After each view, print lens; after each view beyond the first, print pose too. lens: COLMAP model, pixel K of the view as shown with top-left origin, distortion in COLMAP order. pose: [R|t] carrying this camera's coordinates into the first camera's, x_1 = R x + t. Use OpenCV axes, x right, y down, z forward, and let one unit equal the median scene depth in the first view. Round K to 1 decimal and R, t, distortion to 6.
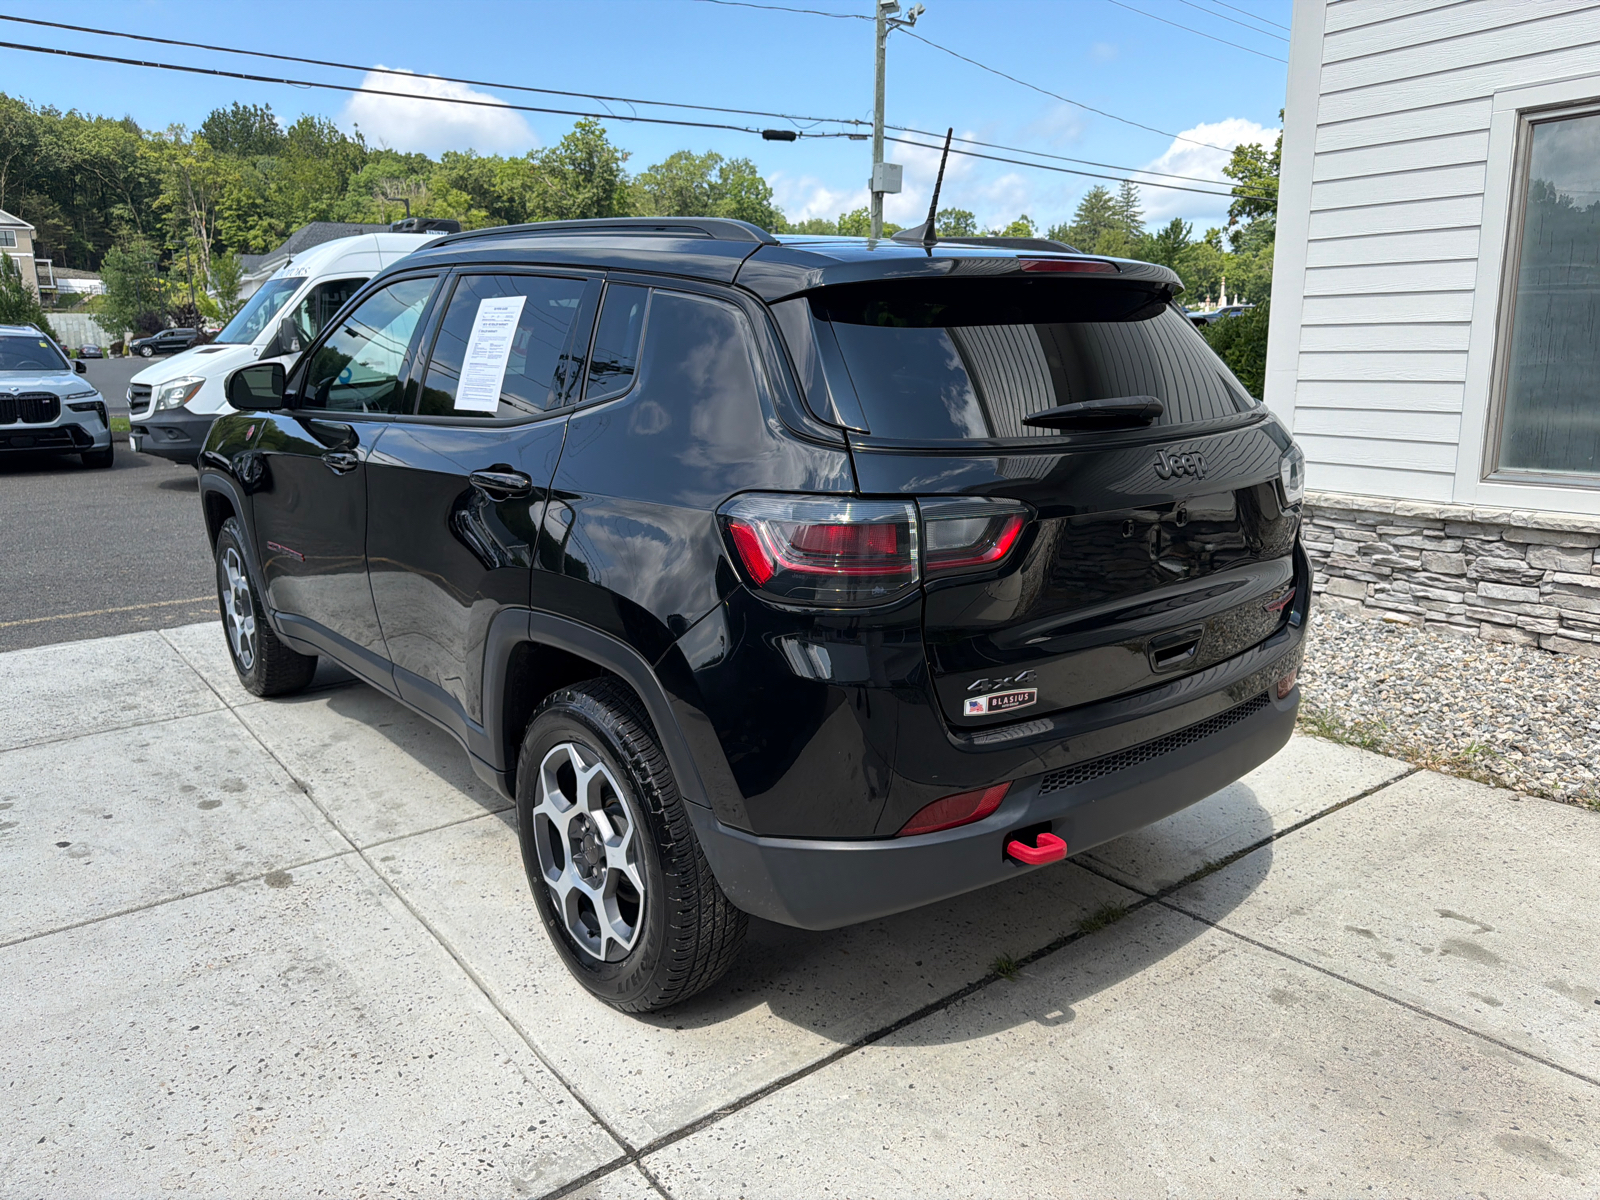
lens RADIAL K [[1139.0, 0, 790.6], [0, 1139.0, 598.6], [0, 0, 1]] dist [0.018365, -0.023391]
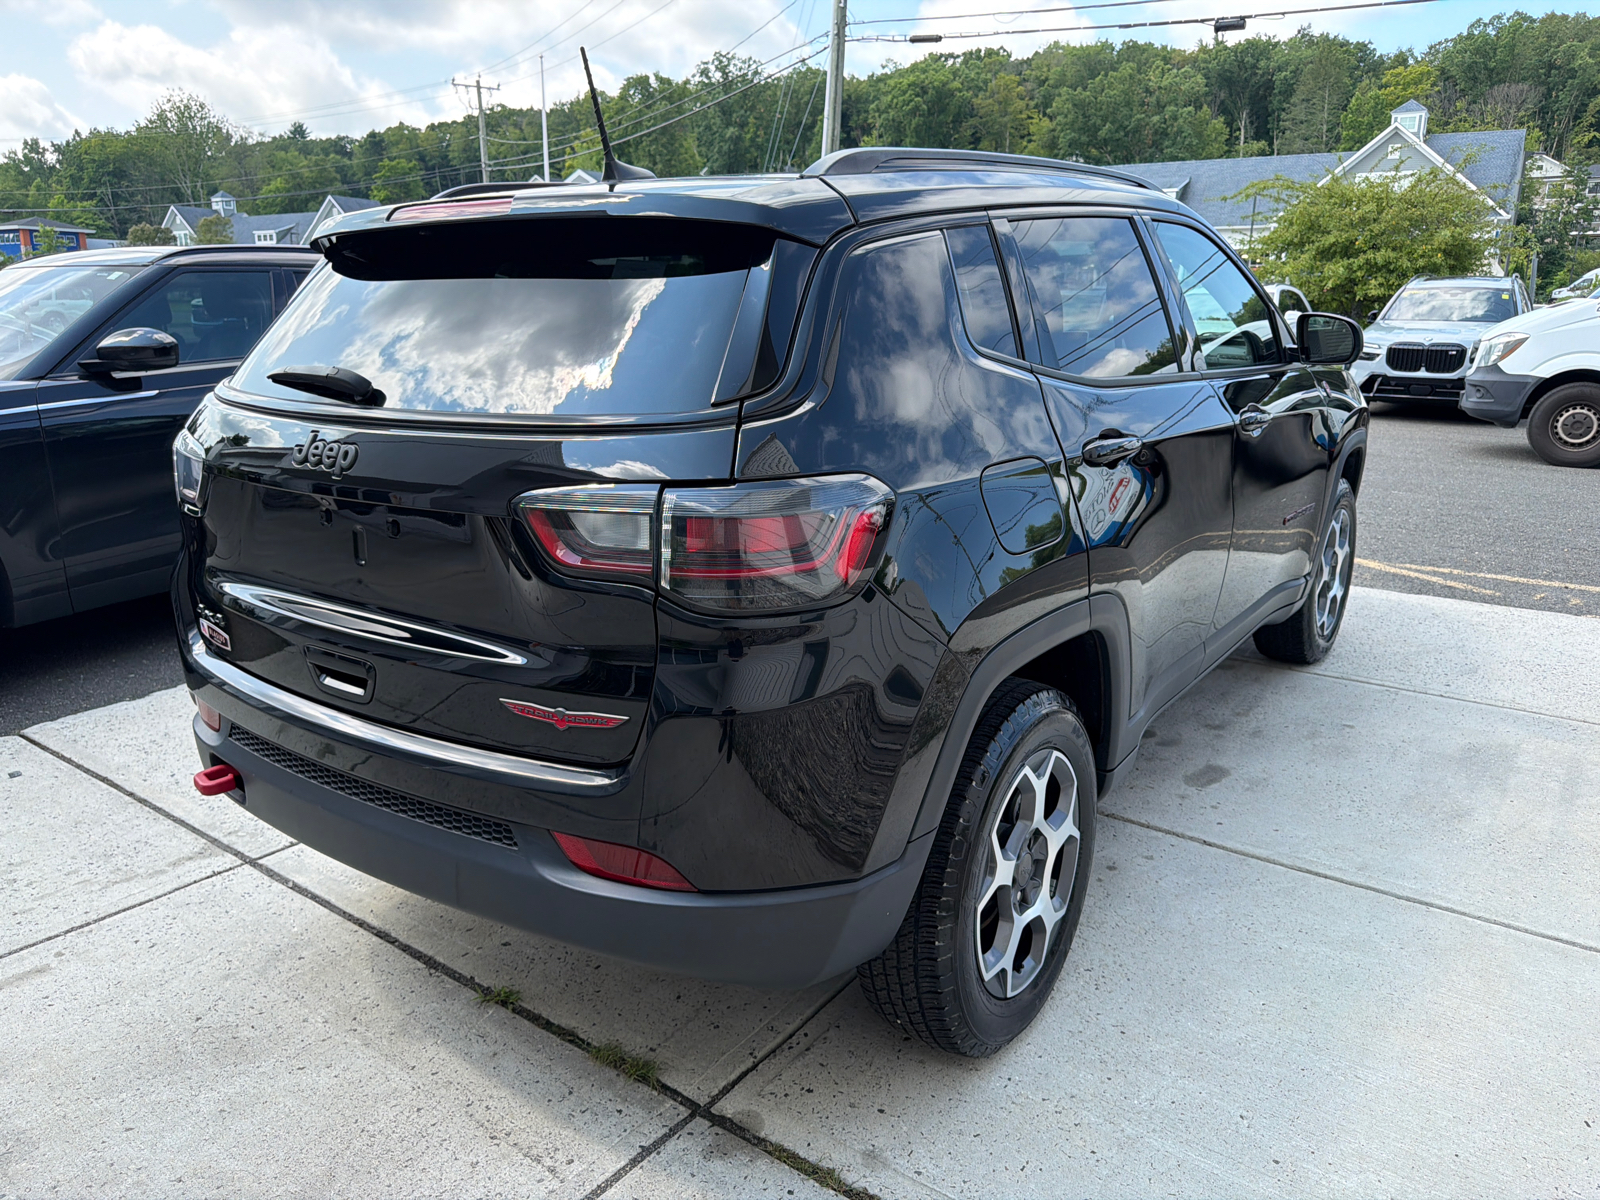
lens RADIAL K [[1139.0, 0, 797.5], [0, 1139.0, 601.9], [0, 0, 1]] dist [0.018365, -0.023391]
pose [[0.260821, 0.256343, -0.930731, 0.743964], [-0.215508, 0.955233, 0.202699, -0.154896], [0.941025, 0.147712, 0.304389, 0.658243]]
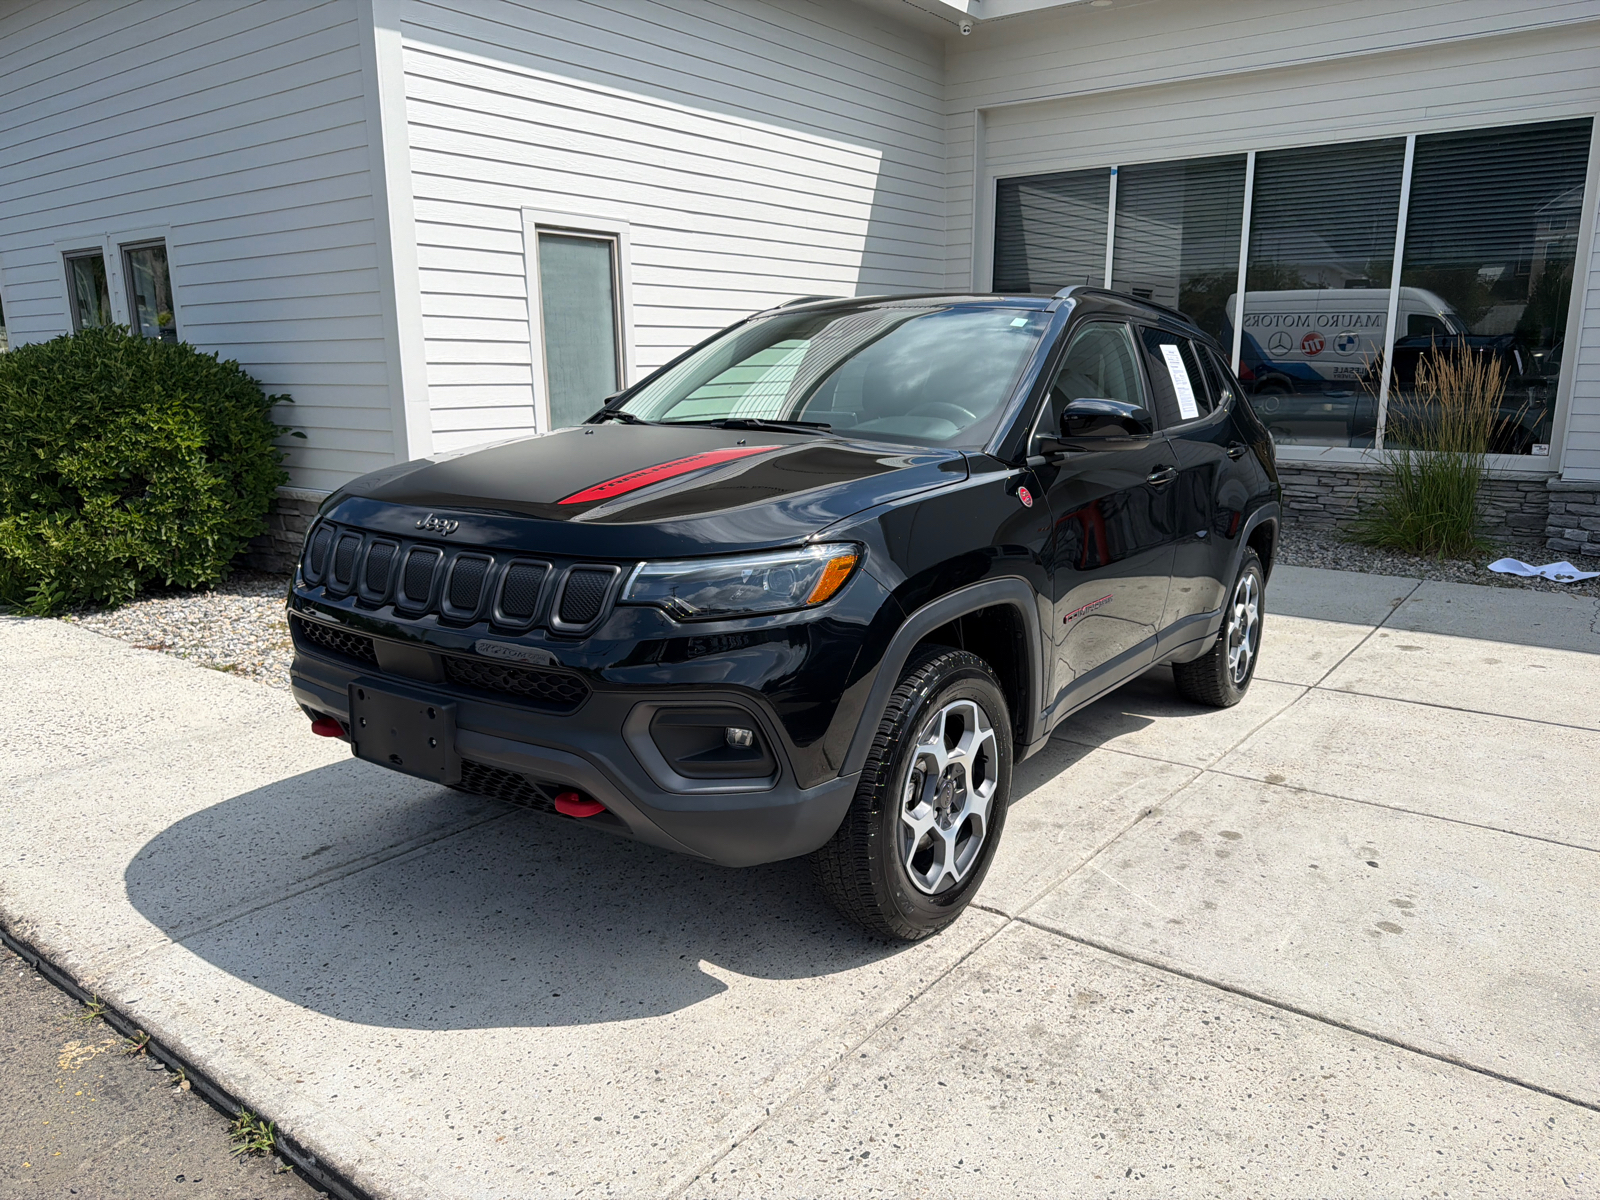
lens RADIAL K [[1139.0, 0, 805.9], [0, 1139.0, 593.2], [0, 0, 1]] dist [0.018365, -0.023391]
pose [[-0.263645, -0.177228, 0.948199, -1.272494], [0.213388, 0.947909, 0.236505, -0.321842], [-0.940721, 0.264688, -0.212093, 1.453384]]
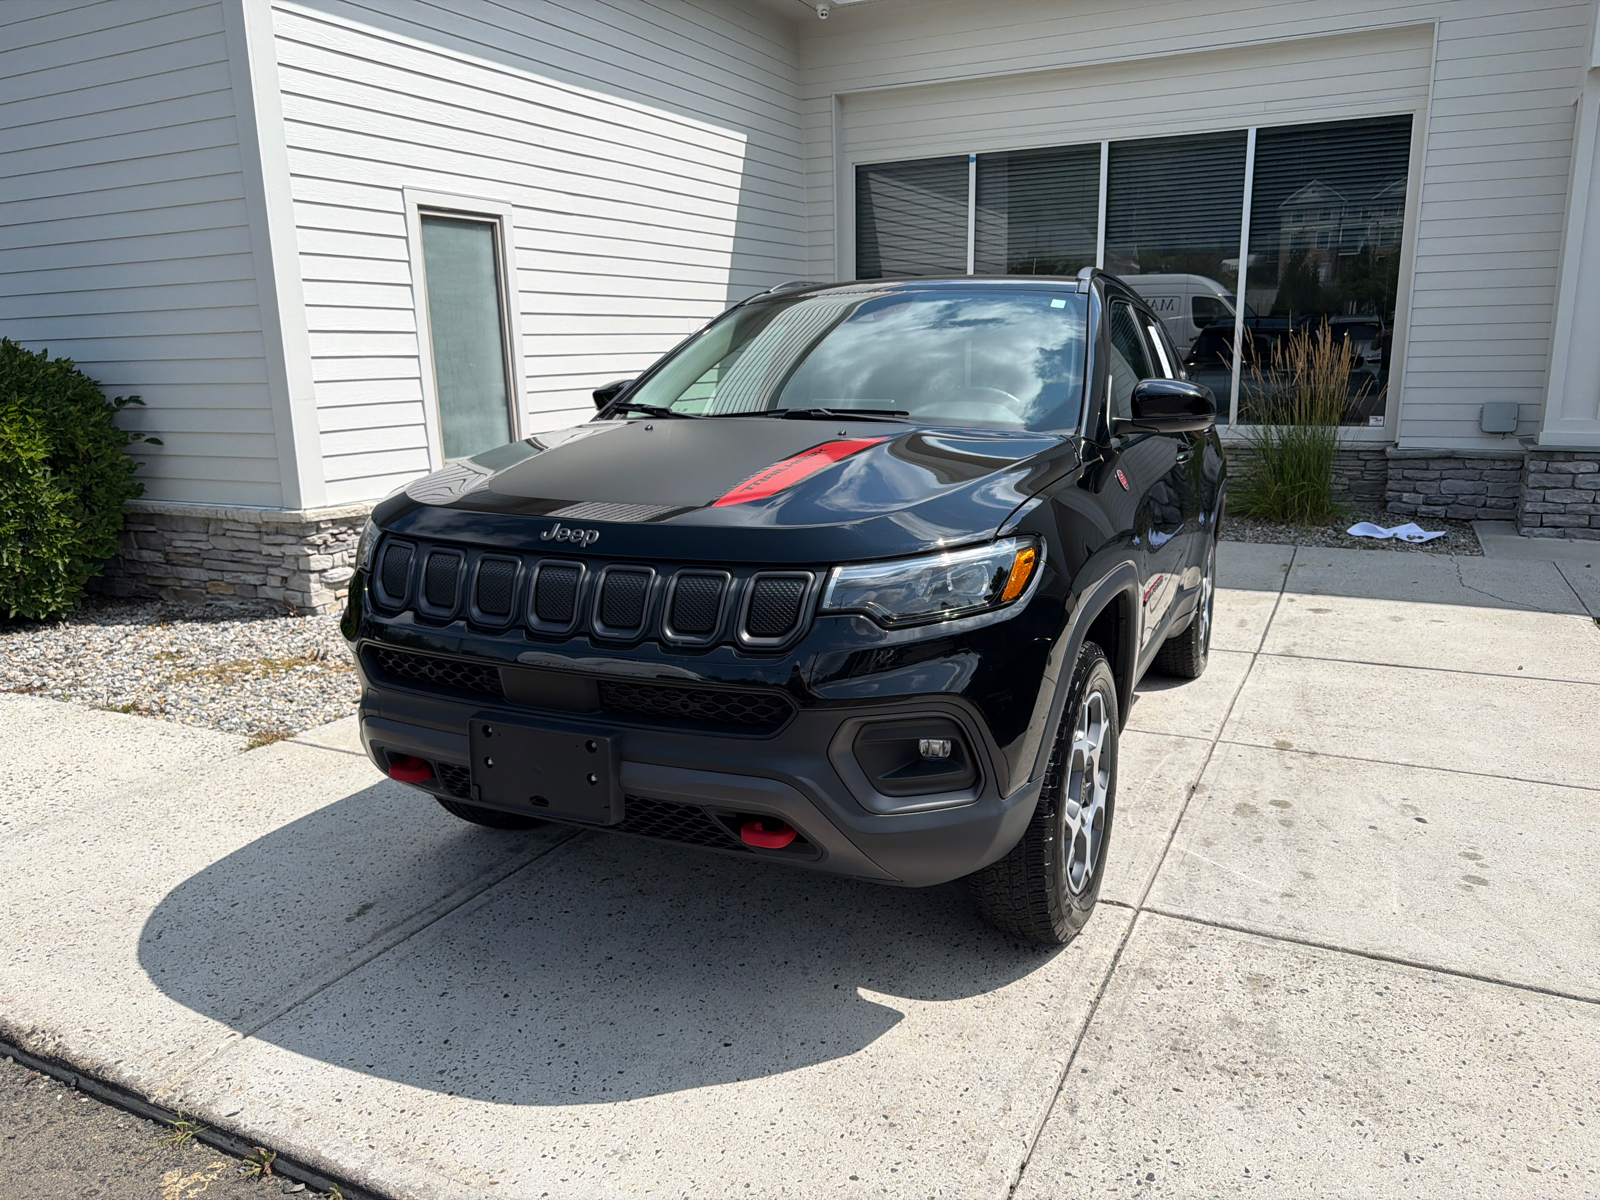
lens RADIAL K [[1139.0, 0, 809.1], [0, 1139.0, 591.5], [0, 0, 1]] dist [0.018365, -0.023391]
pose [[-0.435653, -0.166239, 0.884630, -1.155378], [0.216457, 0.934609, 0.282229, -0.362337], [-0.873701, 0.314438, -0.371182, 1.630486]]
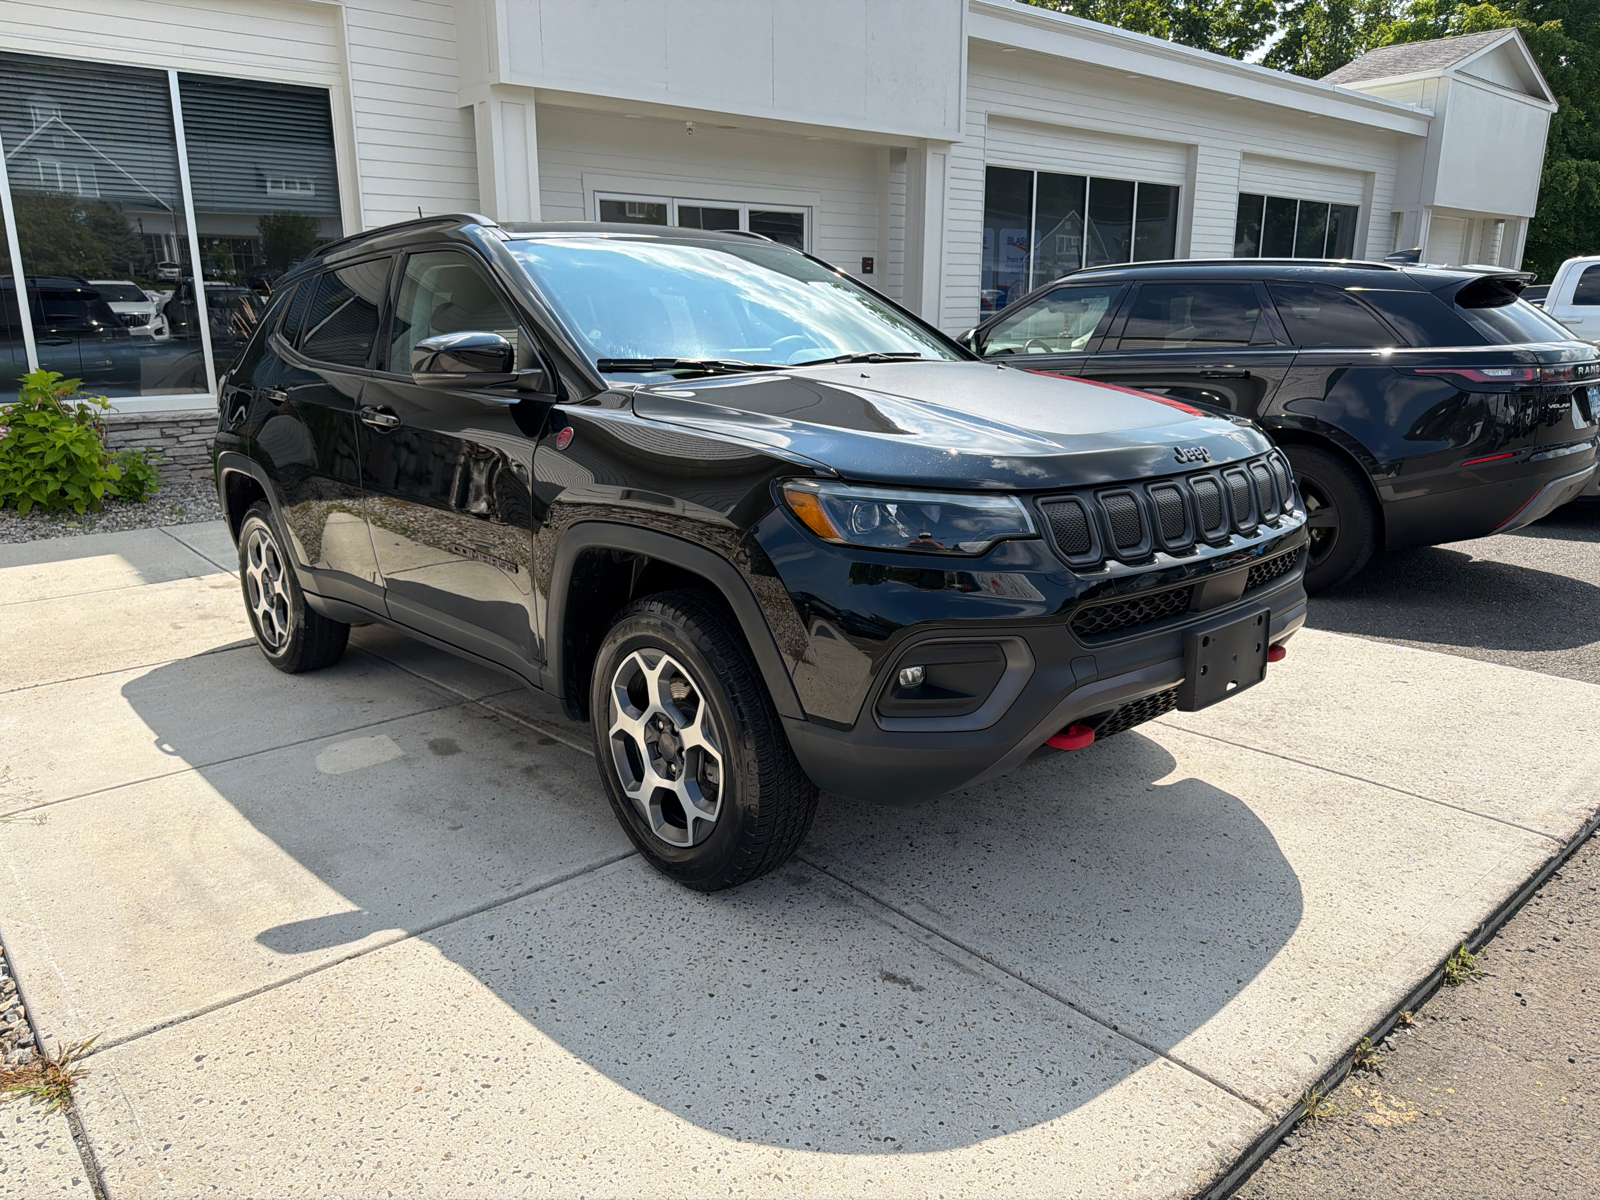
lens RADIAL K [[1139.0, 0, 795.8], [0, 1139.0, 589.6], [0, 0, 1]] dist [0.018365, -0.023391]
pose [[-0.998189, 0.032258, -0.050782, -0.271574], [0.006134, 0.894269, 0.447487, -0.484889], [0.059848, 0.446365, -0.892847, 2.150159]]
